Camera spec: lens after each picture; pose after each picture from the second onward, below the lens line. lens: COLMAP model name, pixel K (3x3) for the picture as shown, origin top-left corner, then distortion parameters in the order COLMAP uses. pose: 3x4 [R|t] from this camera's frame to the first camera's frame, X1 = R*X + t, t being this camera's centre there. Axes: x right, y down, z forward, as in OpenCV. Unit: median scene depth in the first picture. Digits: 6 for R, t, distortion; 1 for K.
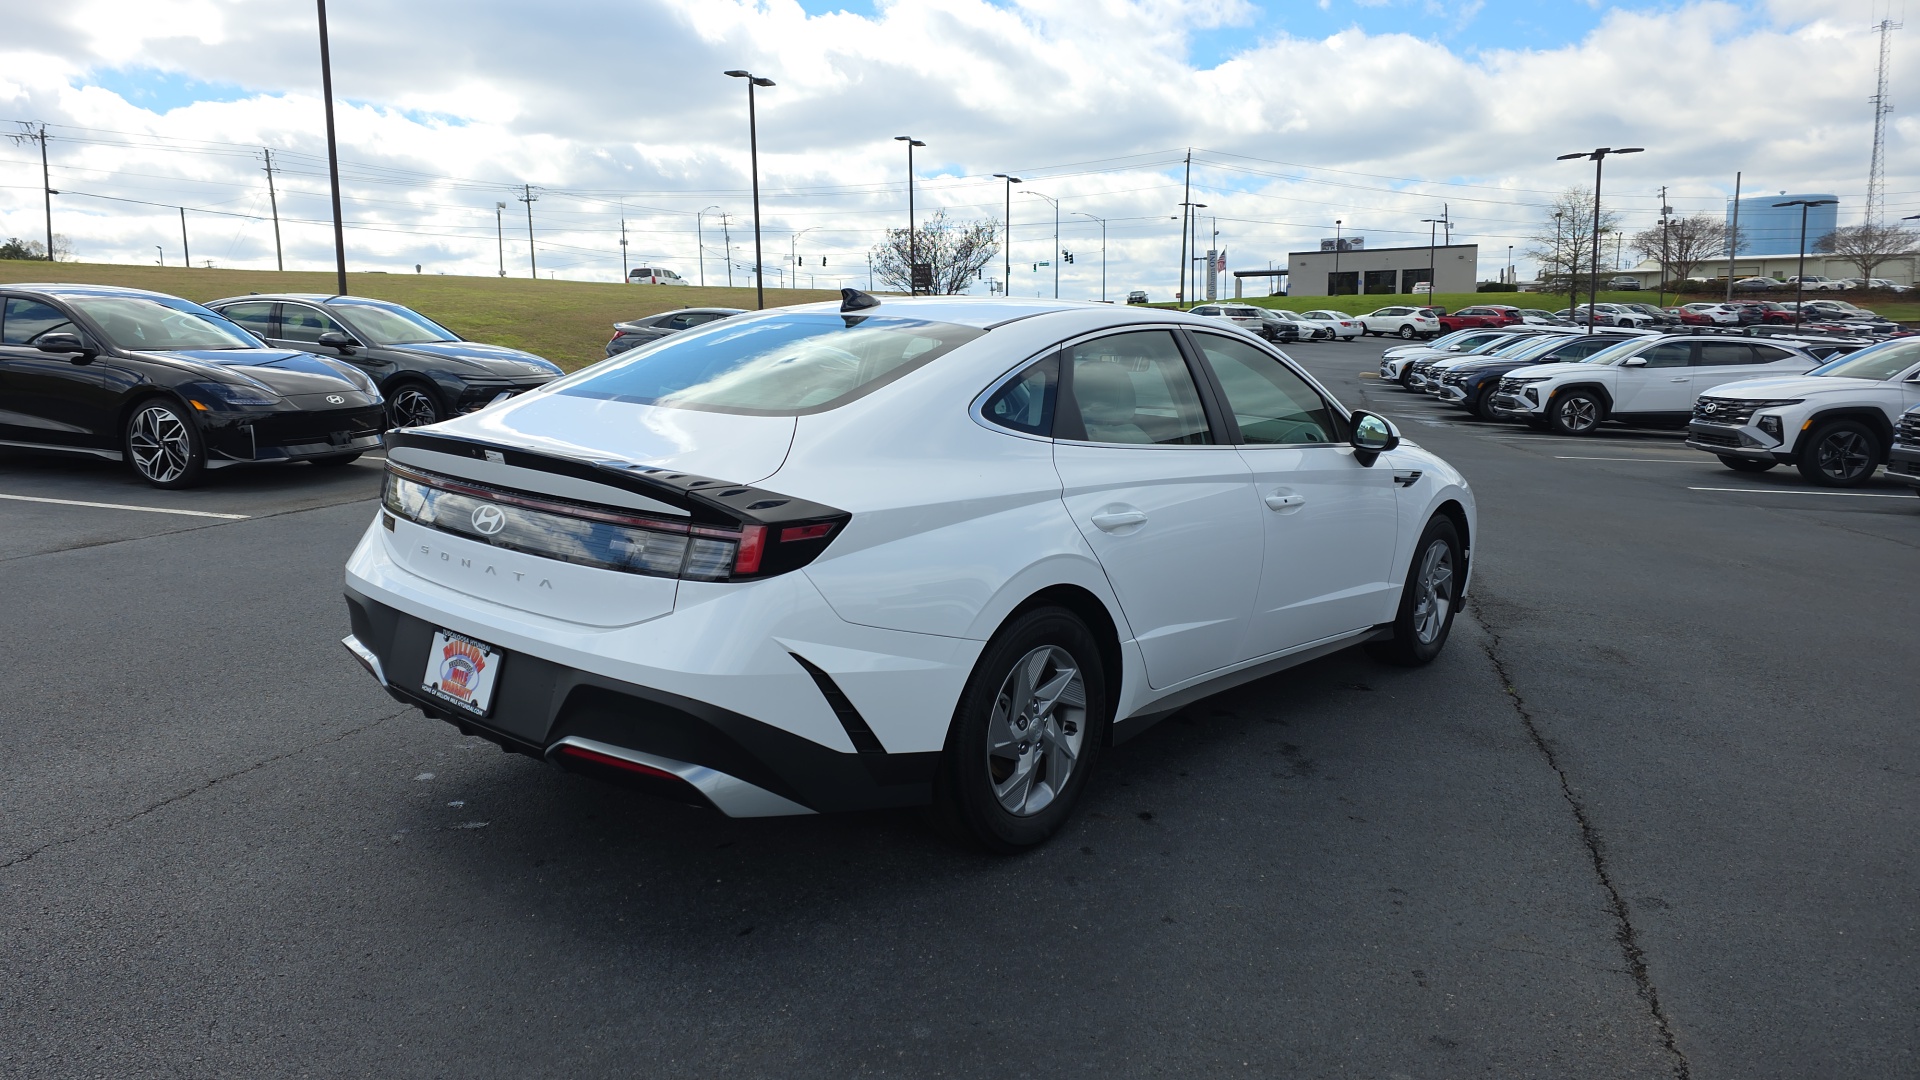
lens RADIAL K [[1329.5, 0, 951.0], [0, 1329.5, 535.4], [0, 0, 1]] dist [0.063251, -0.075678]
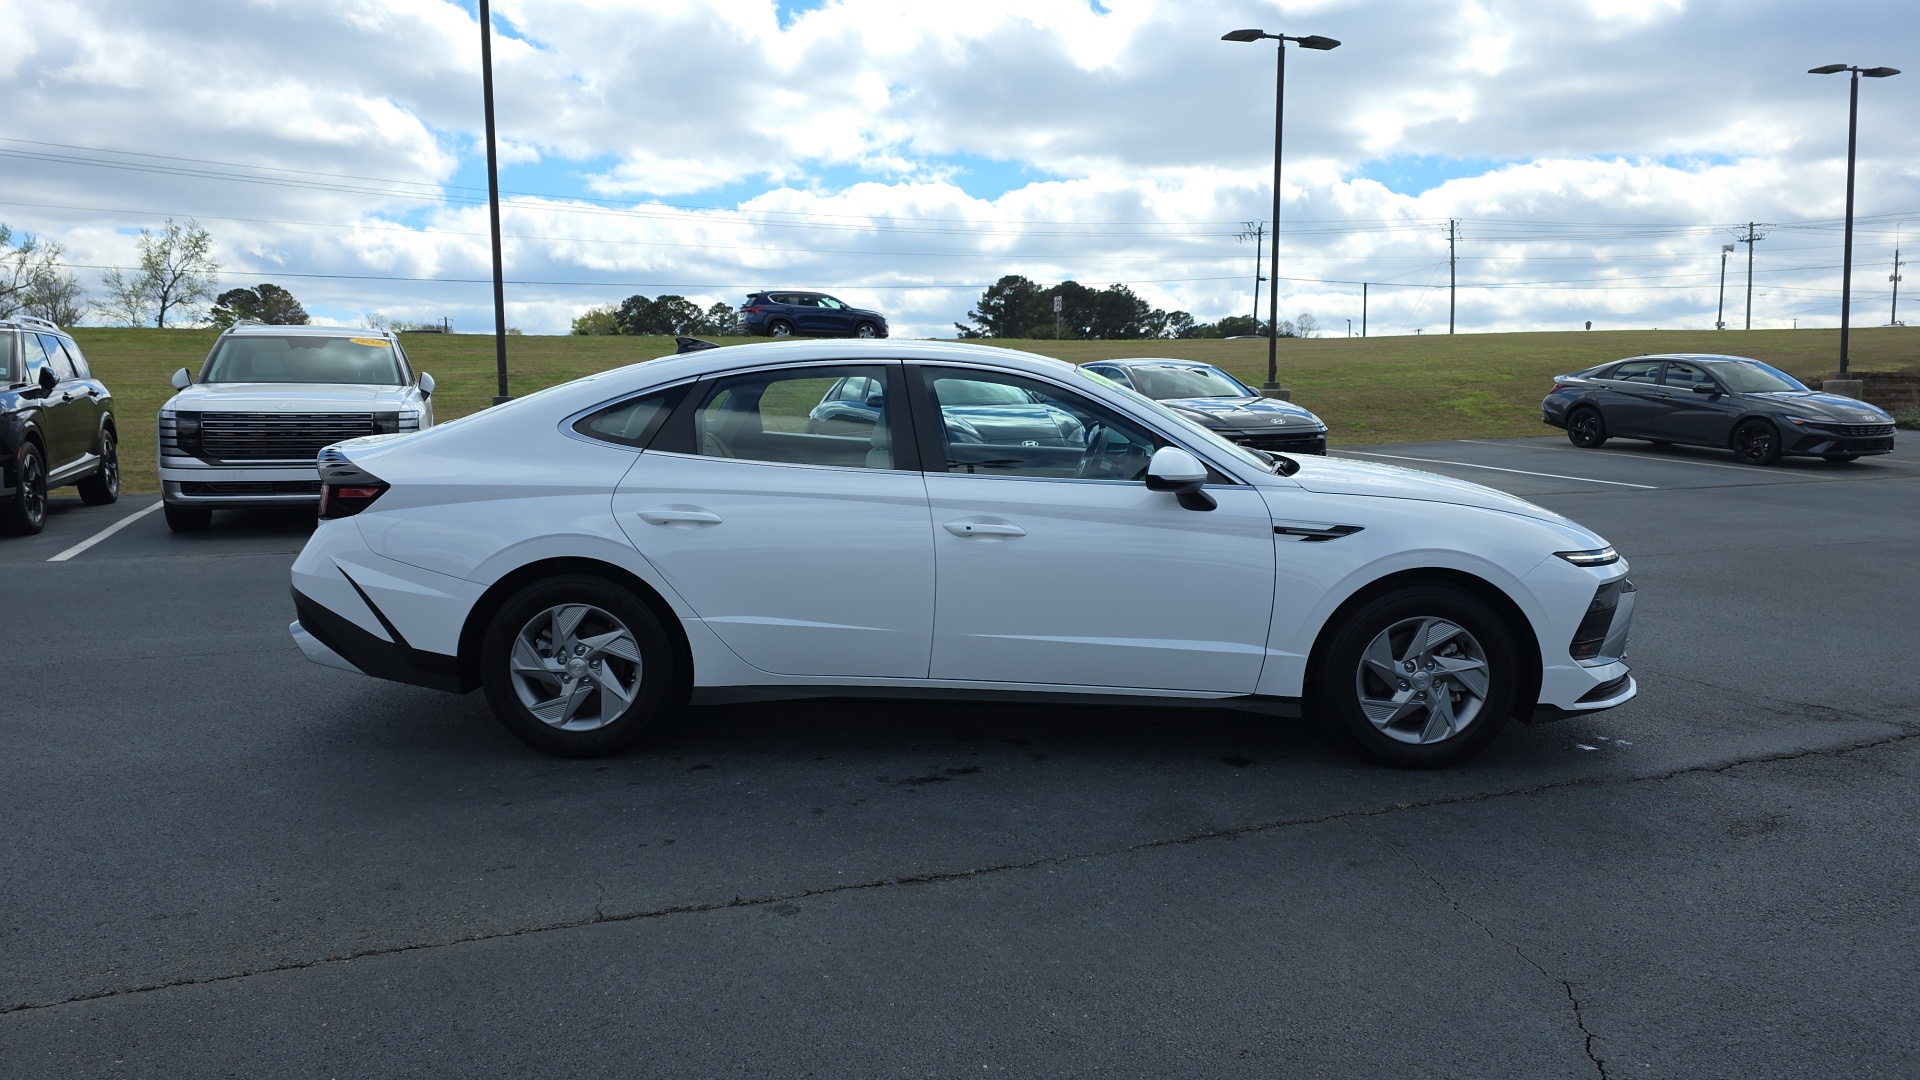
lens RADIAL K [[1374.5, 0, 960.0], [0, 1374.5, 540.0], [0, 0, 1]] dist [0.160707, -0.155917]
pose [[0.639991, 0.071149, -0.765081, 1.239397], [-0.108144, 0.994133, 0.001988, -0.020970], [0.760734, 0.081467, 0.643931, 0.367699]]
